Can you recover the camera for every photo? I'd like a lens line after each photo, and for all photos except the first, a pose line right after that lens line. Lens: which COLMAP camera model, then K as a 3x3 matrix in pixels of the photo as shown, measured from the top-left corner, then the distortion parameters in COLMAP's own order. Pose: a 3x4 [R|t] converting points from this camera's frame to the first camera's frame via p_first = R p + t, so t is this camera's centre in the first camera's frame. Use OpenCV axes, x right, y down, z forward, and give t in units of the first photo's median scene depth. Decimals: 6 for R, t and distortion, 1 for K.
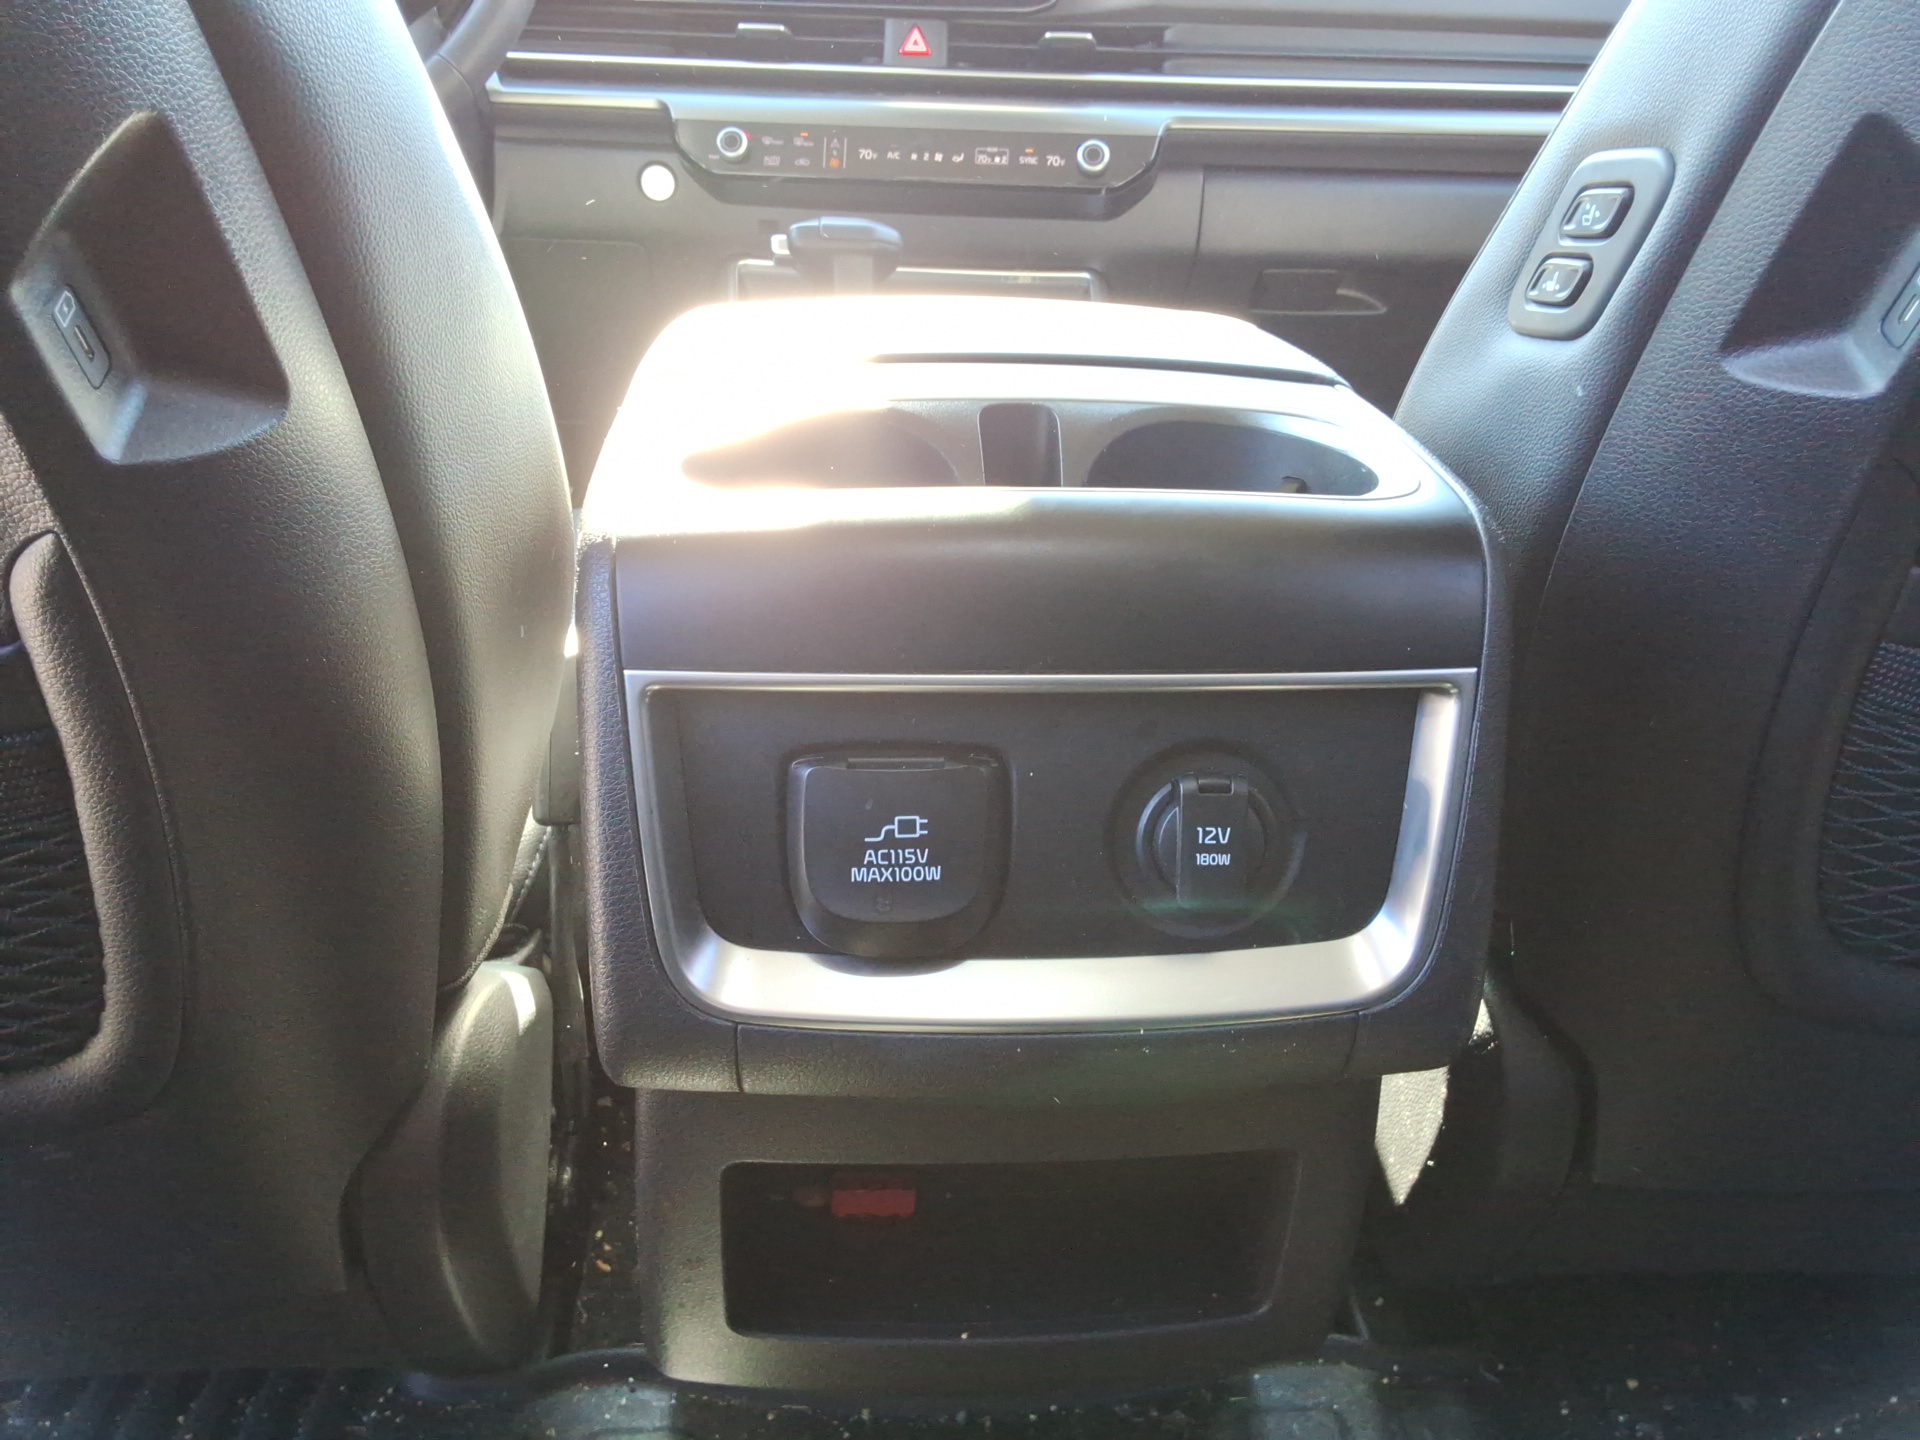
lens RADIAL K [[1546.0, 0, 967.2], [0, 1546.0, 696.7], [0, 0, 1]] dist [0.129194, -0.206086]
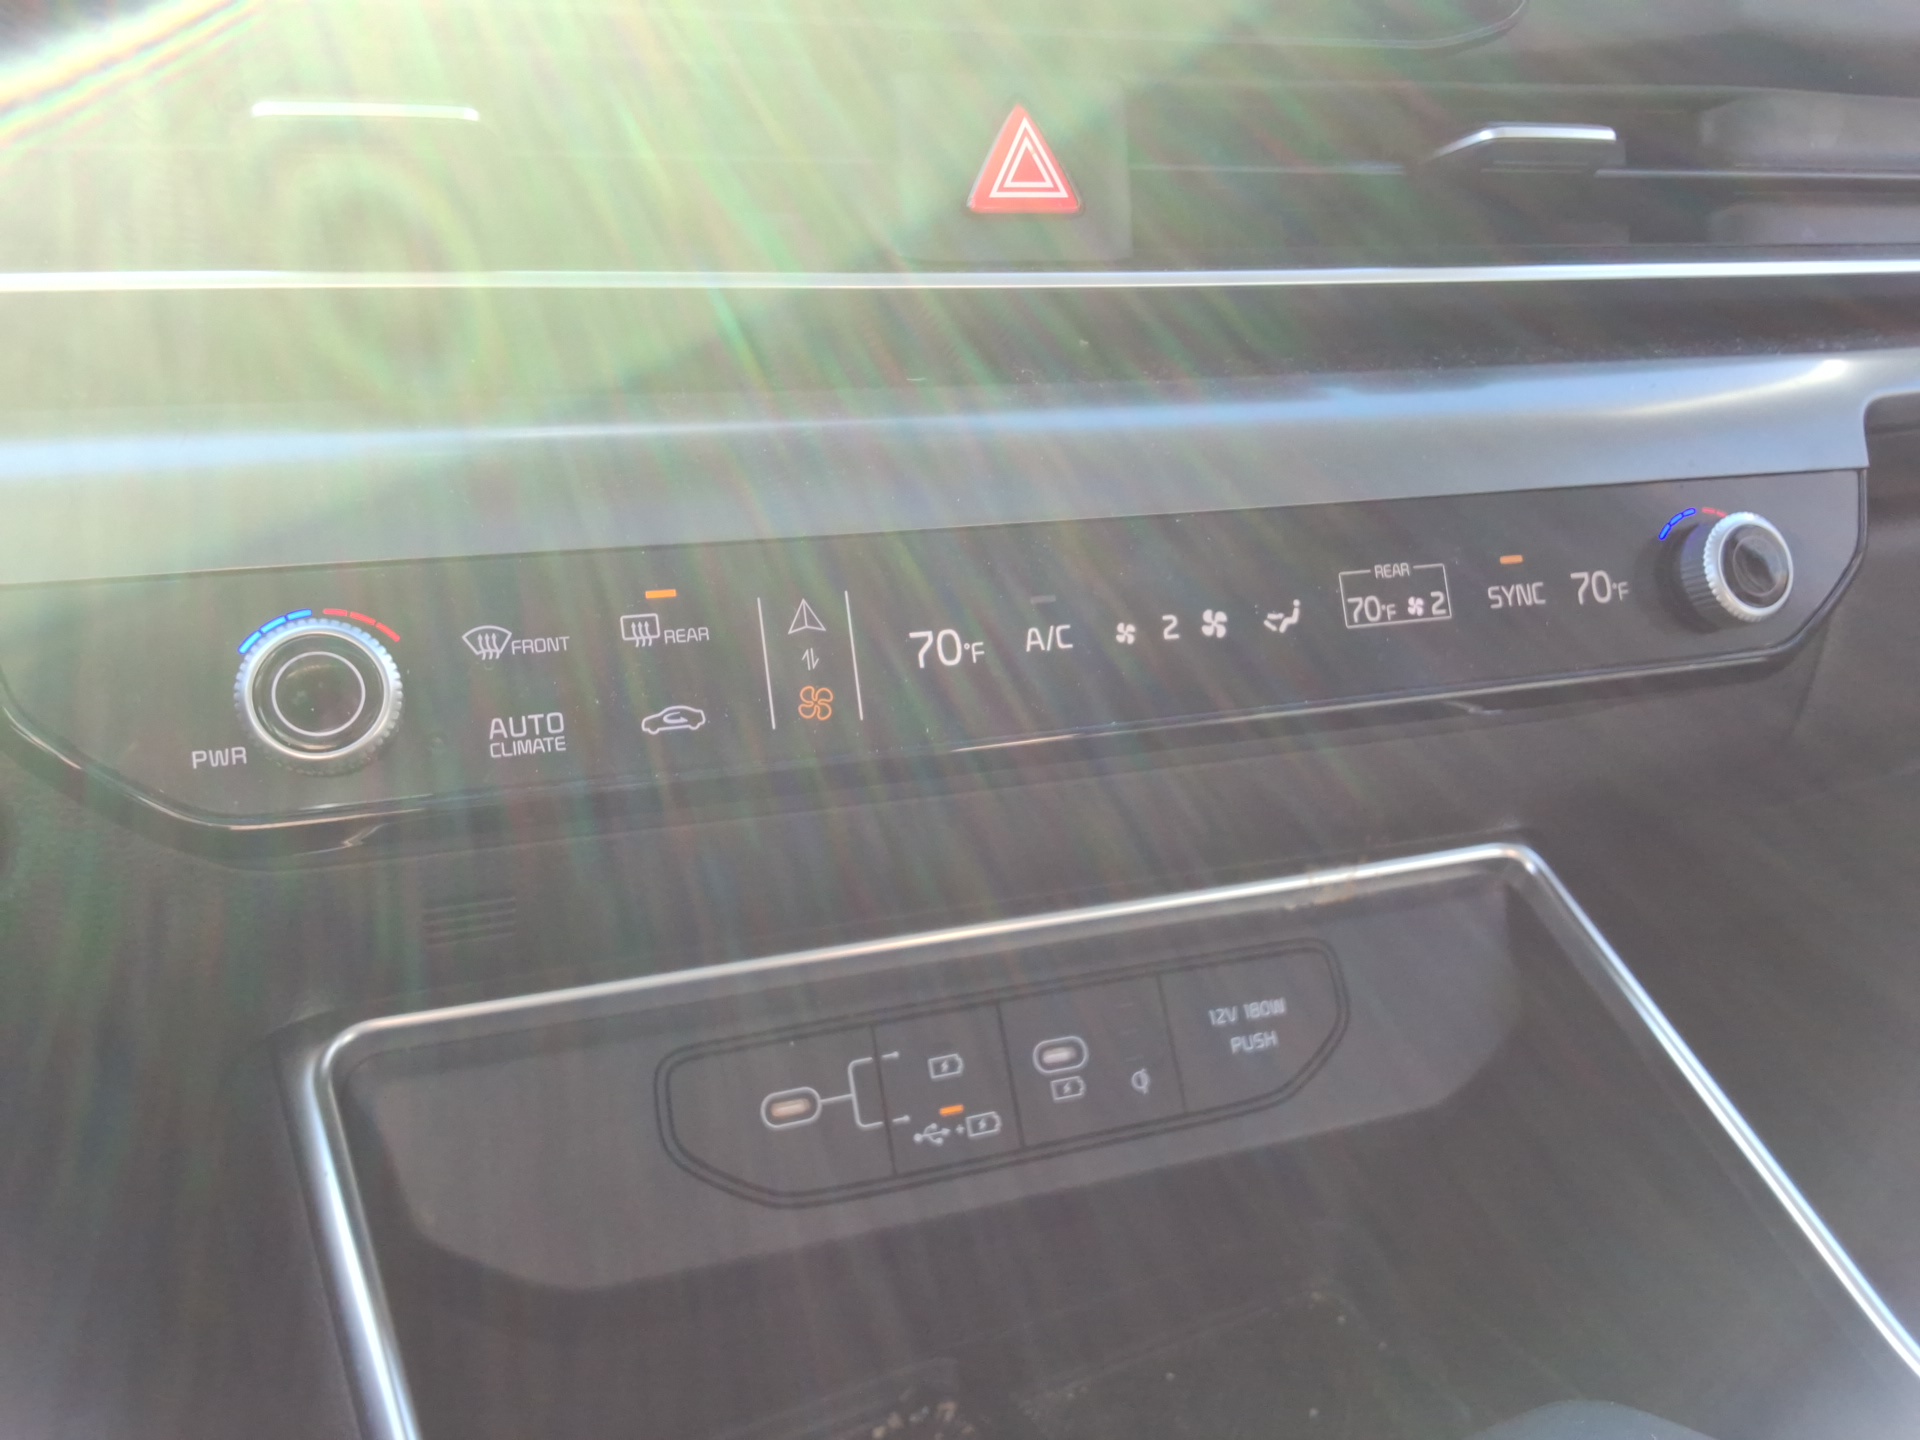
lens RADIAL K [[1546.0, 0, 967.2], [0, 1546.0, 696.7], [0, 0, 1]] dist [0.129194, -0.206086]
pose [[0.923114, -0.138866, 0.358575, -0.144698], [0.143944, 0.989505, 0.012640, -0.341633], [-0.356567, 0.039946, 0.933415, 0.783092]]
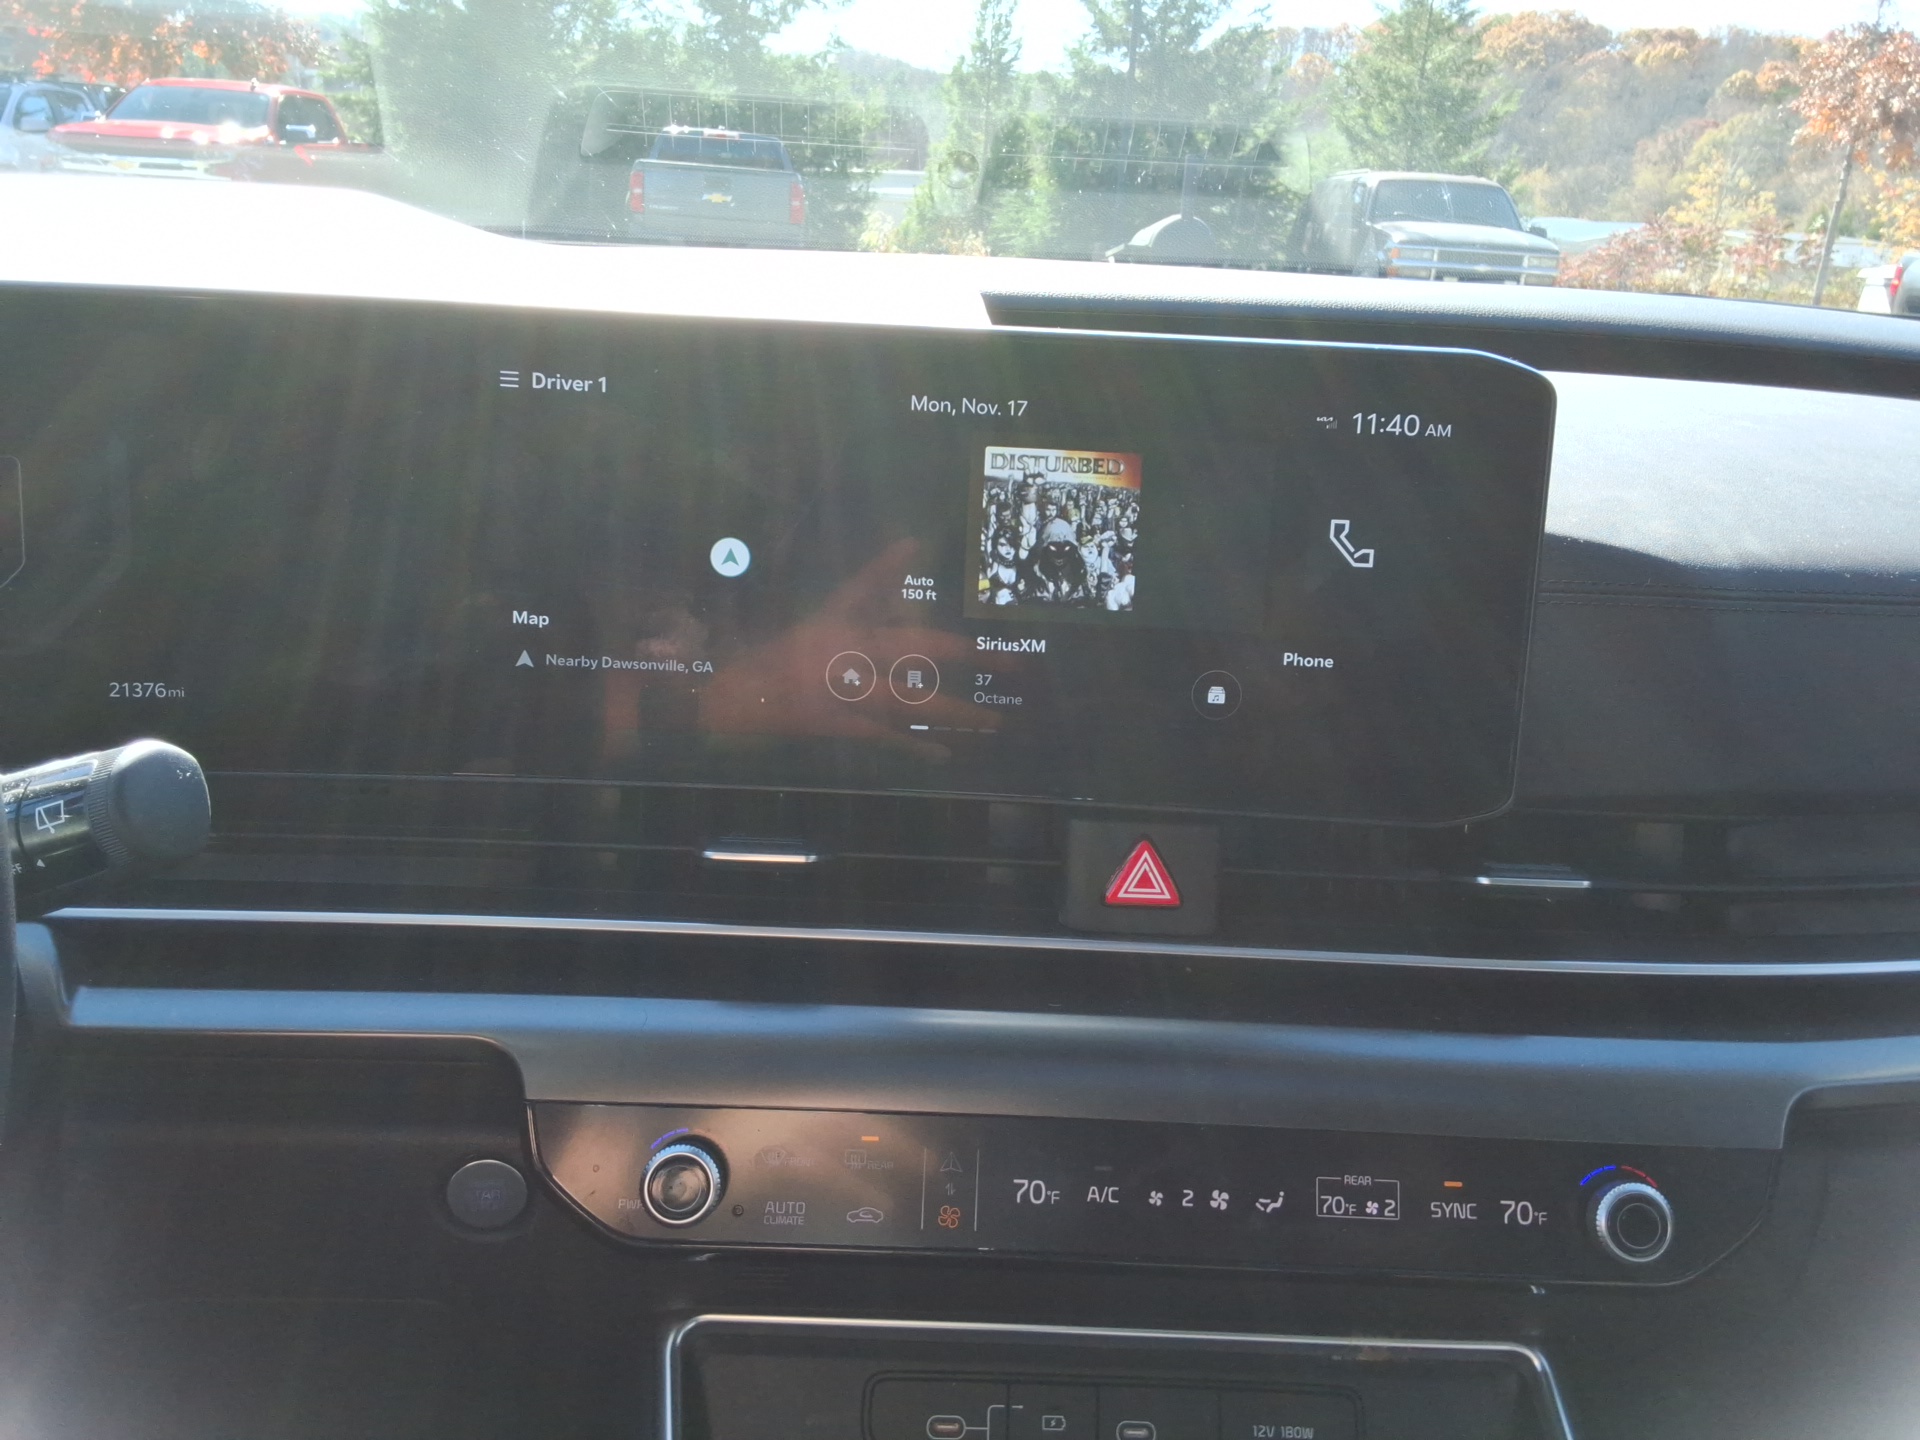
lens RADIAL K [[1546.0, 0, 967.2], [0, 1546.0, 696.7], [0, 0, 1]] dist [0.129194, -0.206086]
pose [[0.998651, 0.000554, 0.051923, -0.100221], [0.003169, 0.997429, -0.071587, -0.440430], [-0.051829, 0.071655, 0.996082, 0.609748]]
